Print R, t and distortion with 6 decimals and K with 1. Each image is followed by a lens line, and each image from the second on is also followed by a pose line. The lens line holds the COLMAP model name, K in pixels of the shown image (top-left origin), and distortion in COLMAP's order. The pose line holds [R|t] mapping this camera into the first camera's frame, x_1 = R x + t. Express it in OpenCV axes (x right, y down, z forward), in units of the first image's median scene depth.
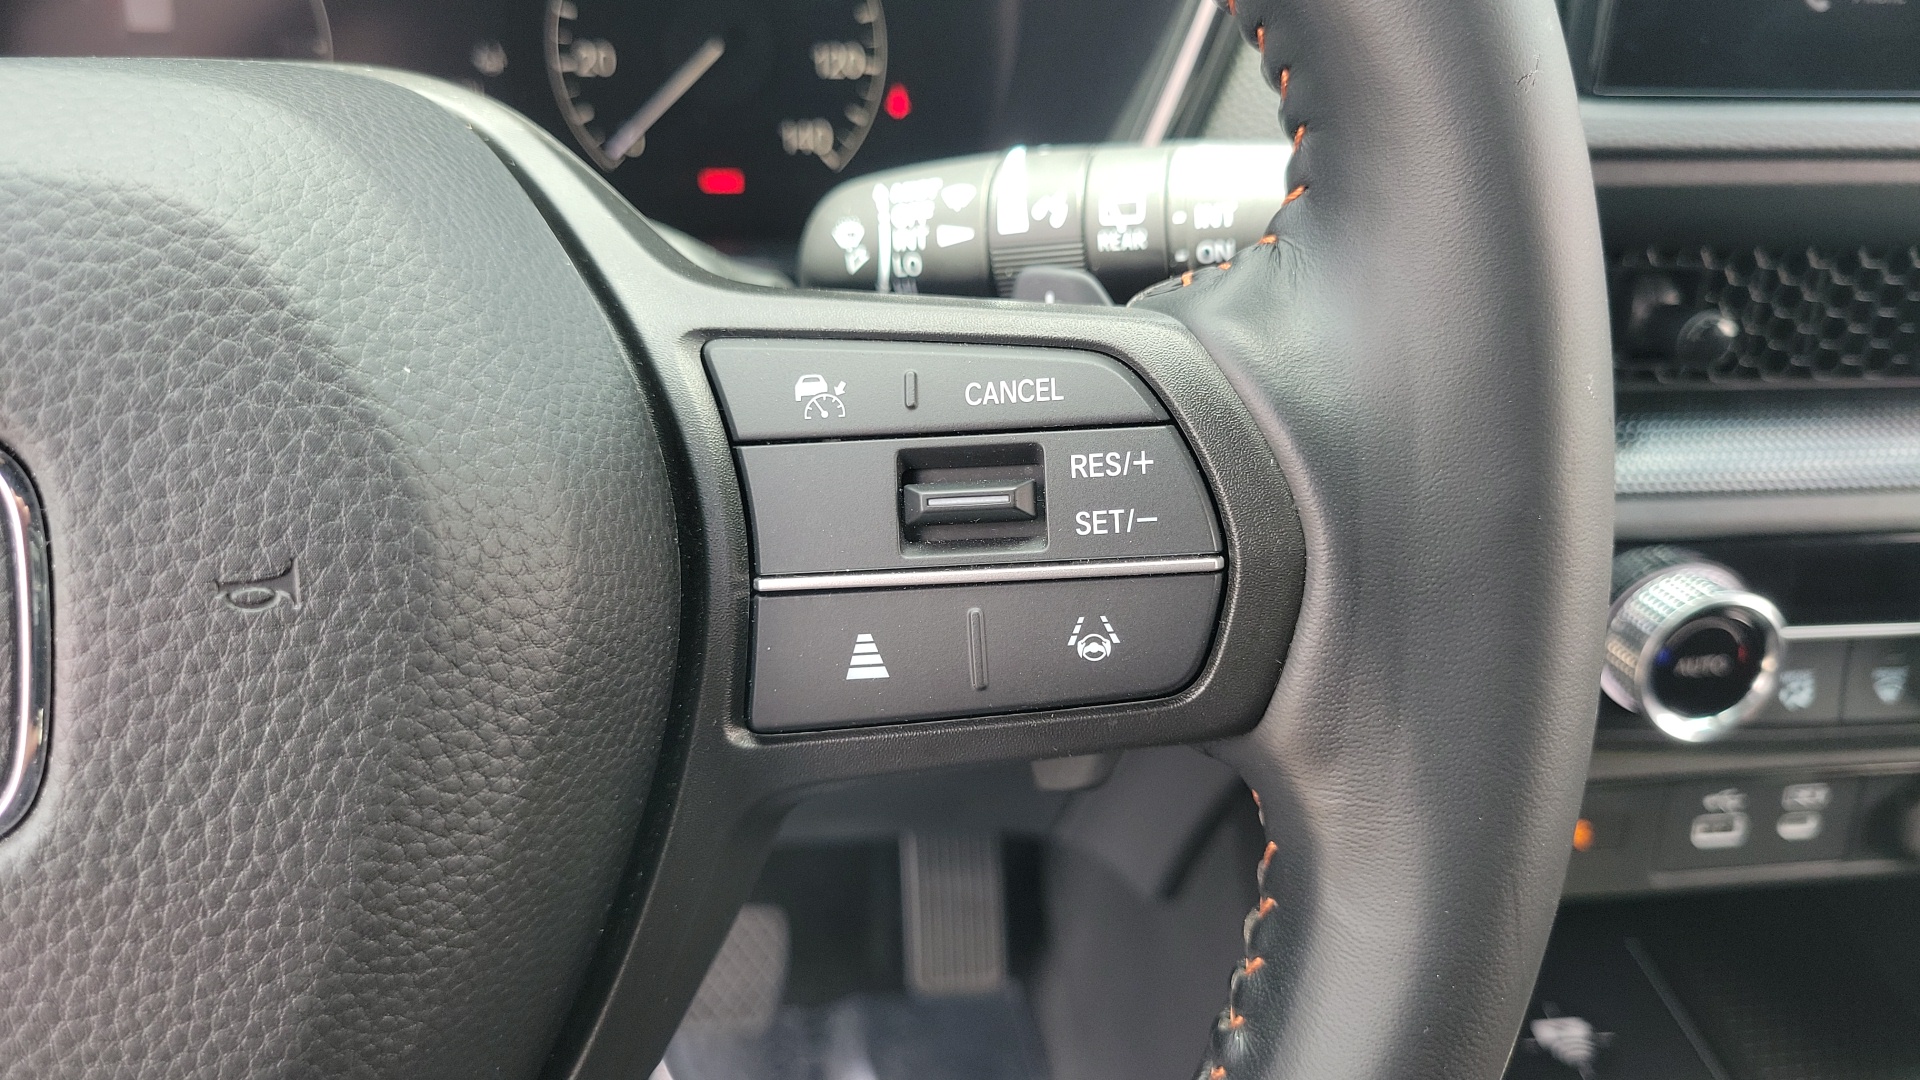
lens RADIAL K [[1416.9, 0, 1001.9], [0, 1416.9, 625.6], [0, 0, 1]] dist [-0.004147, 0.000774]
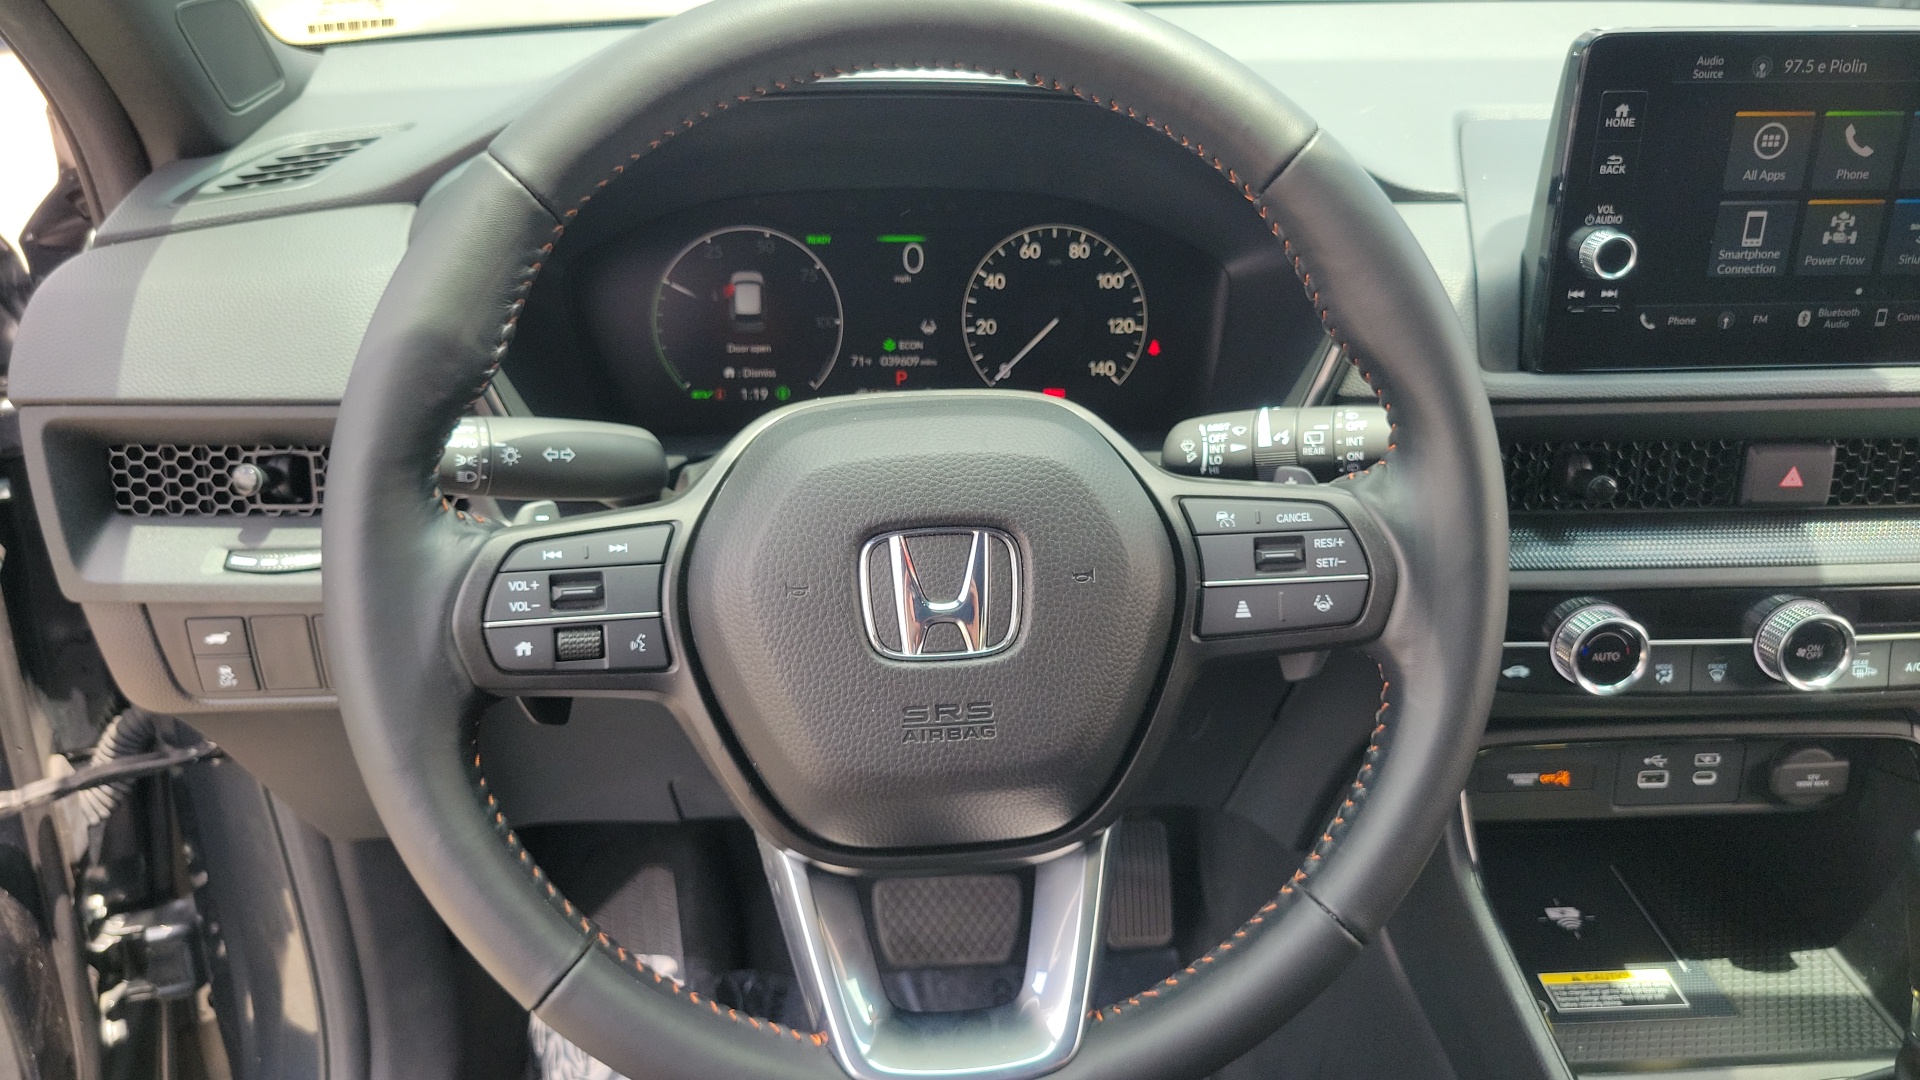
lens RADIAL K [[1530.2, 0, 964.8], [0, 1530.2, 611.6], [0, 0, 1]] dist [0.006862, 0.003523]
pose [[0.998300, 0.007079, -0.057859, -0.340414], [-0.012306, 0.995821, -0.090497, 0.223785], [0.056977, 0.091055, 0.994215, -1.503061]]
